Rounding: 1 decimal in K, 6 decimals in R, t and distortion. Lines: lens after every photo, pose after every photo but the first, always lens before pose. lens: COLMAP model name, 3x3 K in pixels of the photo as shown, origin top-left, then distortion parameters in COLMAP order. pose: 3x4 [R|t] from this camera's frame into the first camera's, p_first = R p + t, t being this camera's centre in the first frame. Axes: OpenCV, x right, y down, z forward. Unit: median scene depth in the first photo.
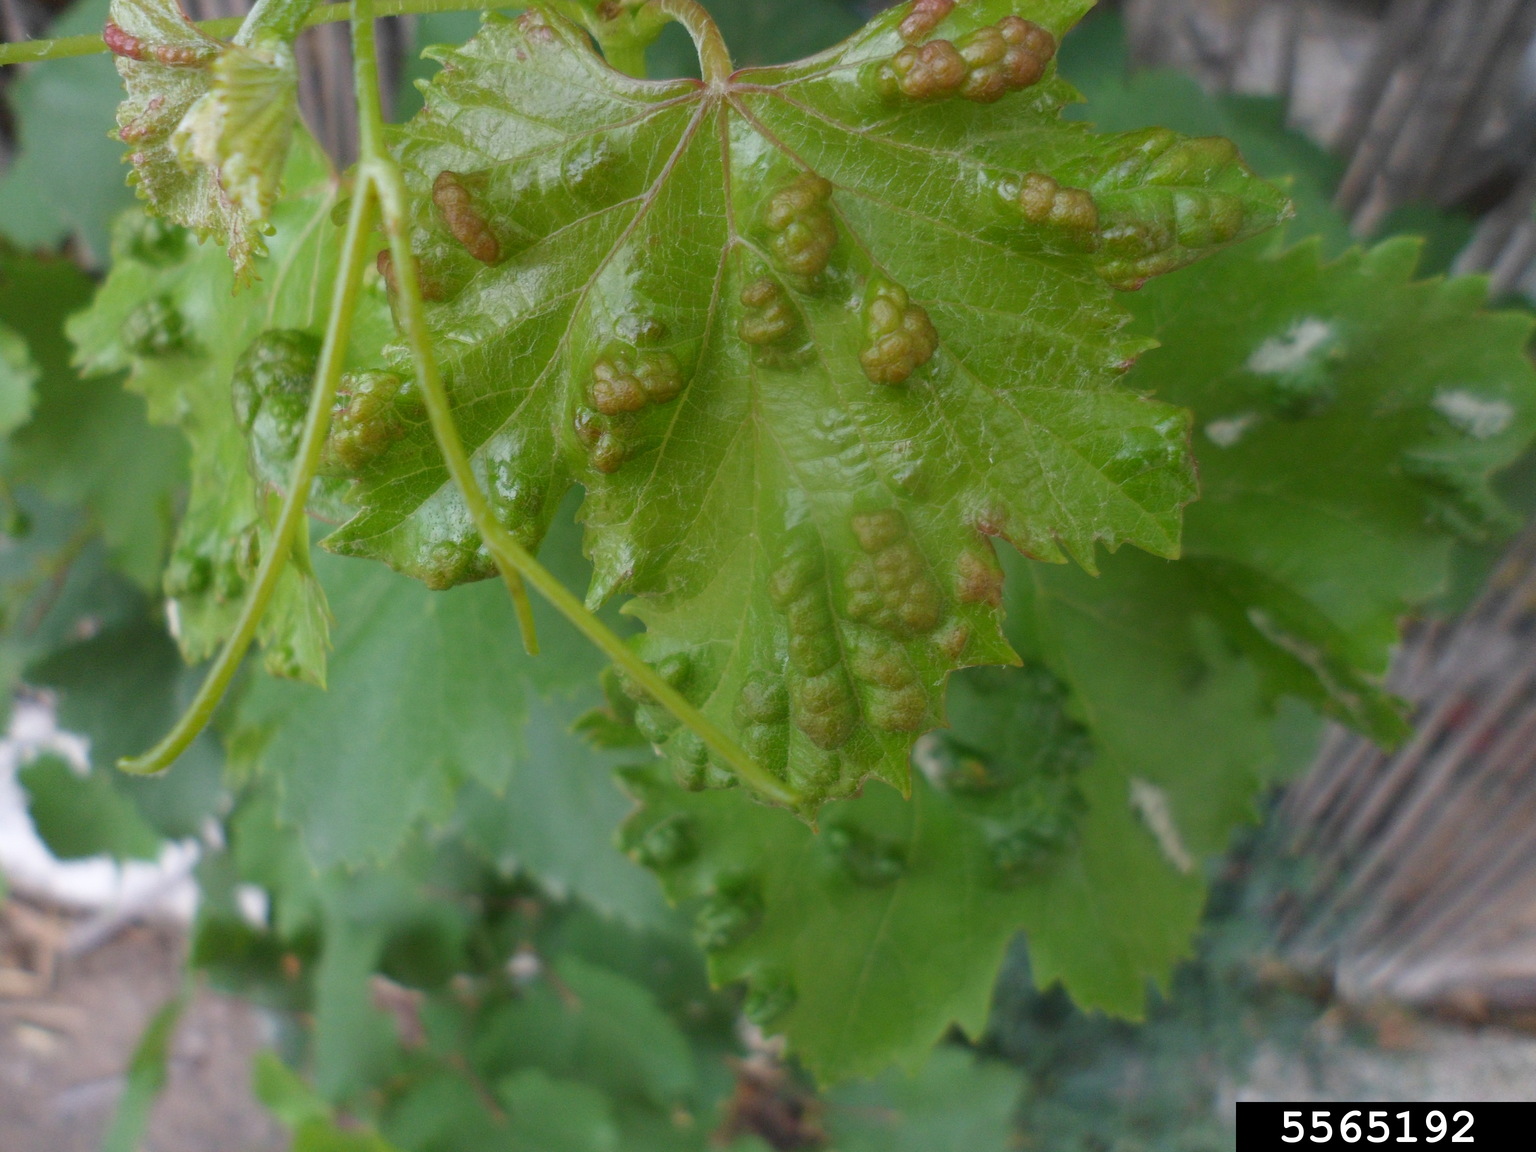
lens RADIAL K [[1163.5, 0, 762.2], [0, 1163.5, 634.9], [0, 0, 1]] dist [-0.255397, 0.313721]
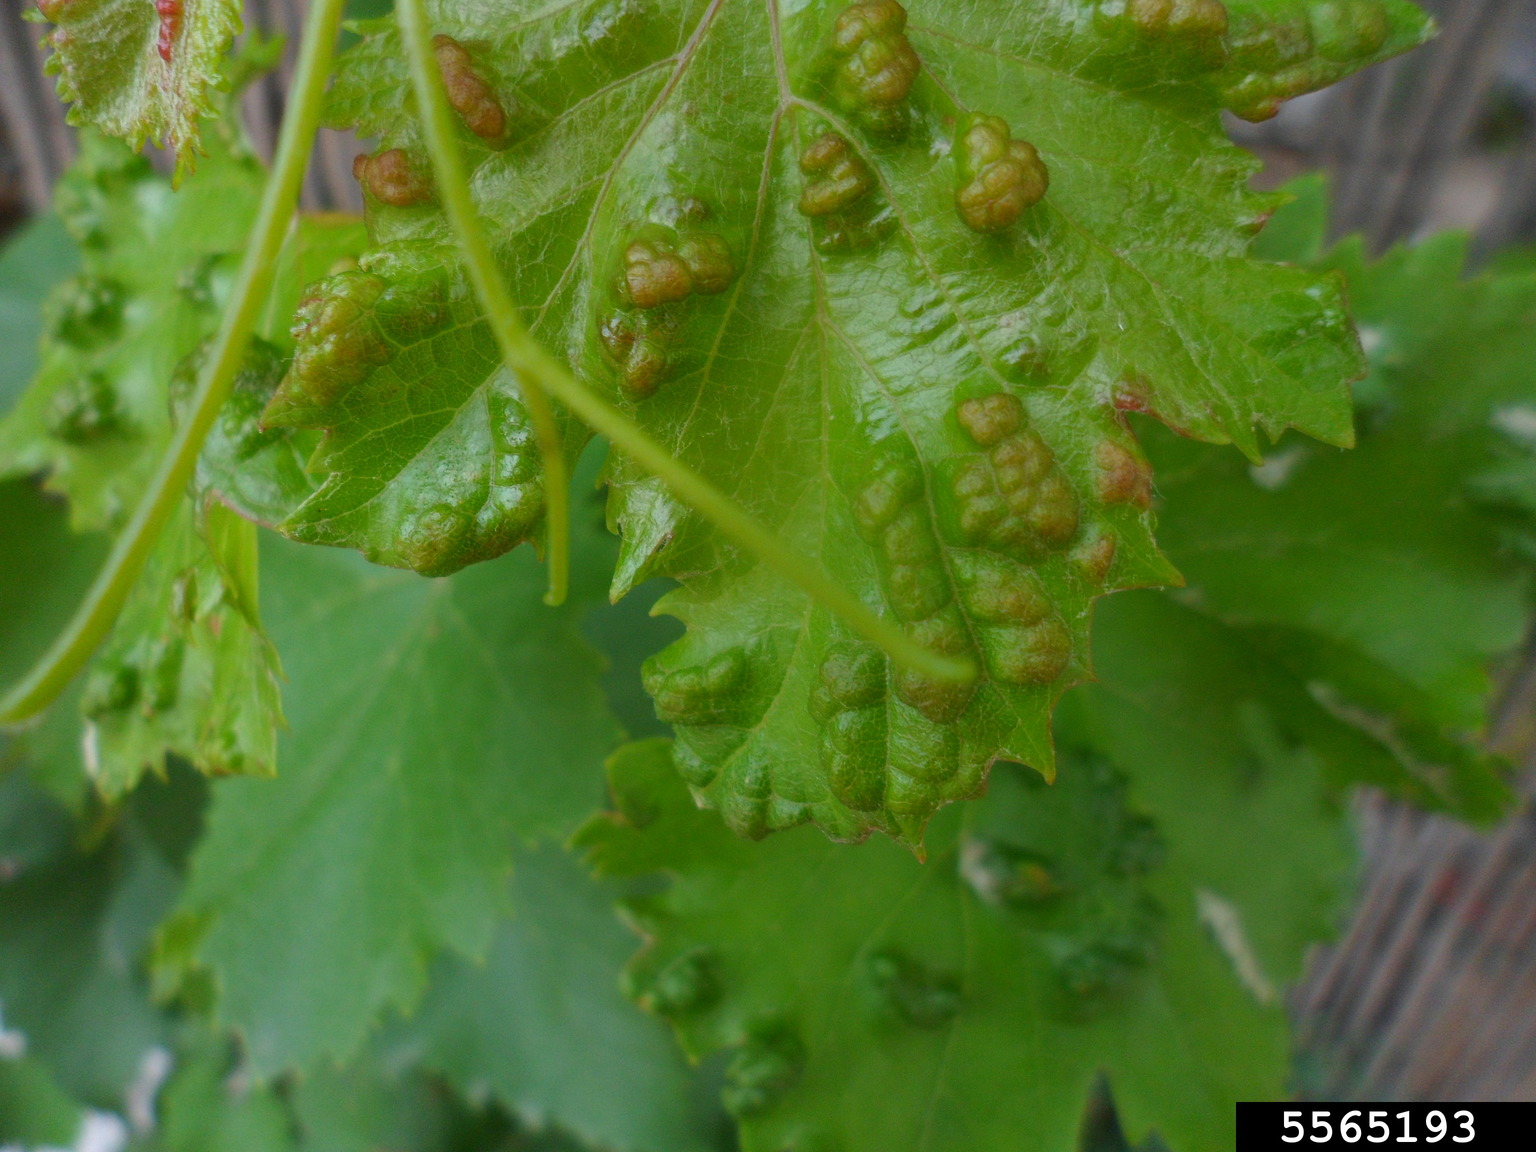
lens RADIAL K [[1195.7, 0, 768.0], [0, 1195.7, 576.0], [0, 0, 1]] dist [-0.193816, 0.232707]
pose [[0.997420, -0.058733, 0.041267, -0.088183], [0.066212, 0.974819, -0.212943, 0.165875], [-0.027721, 0.215126, 0.976193, 0.210806]]
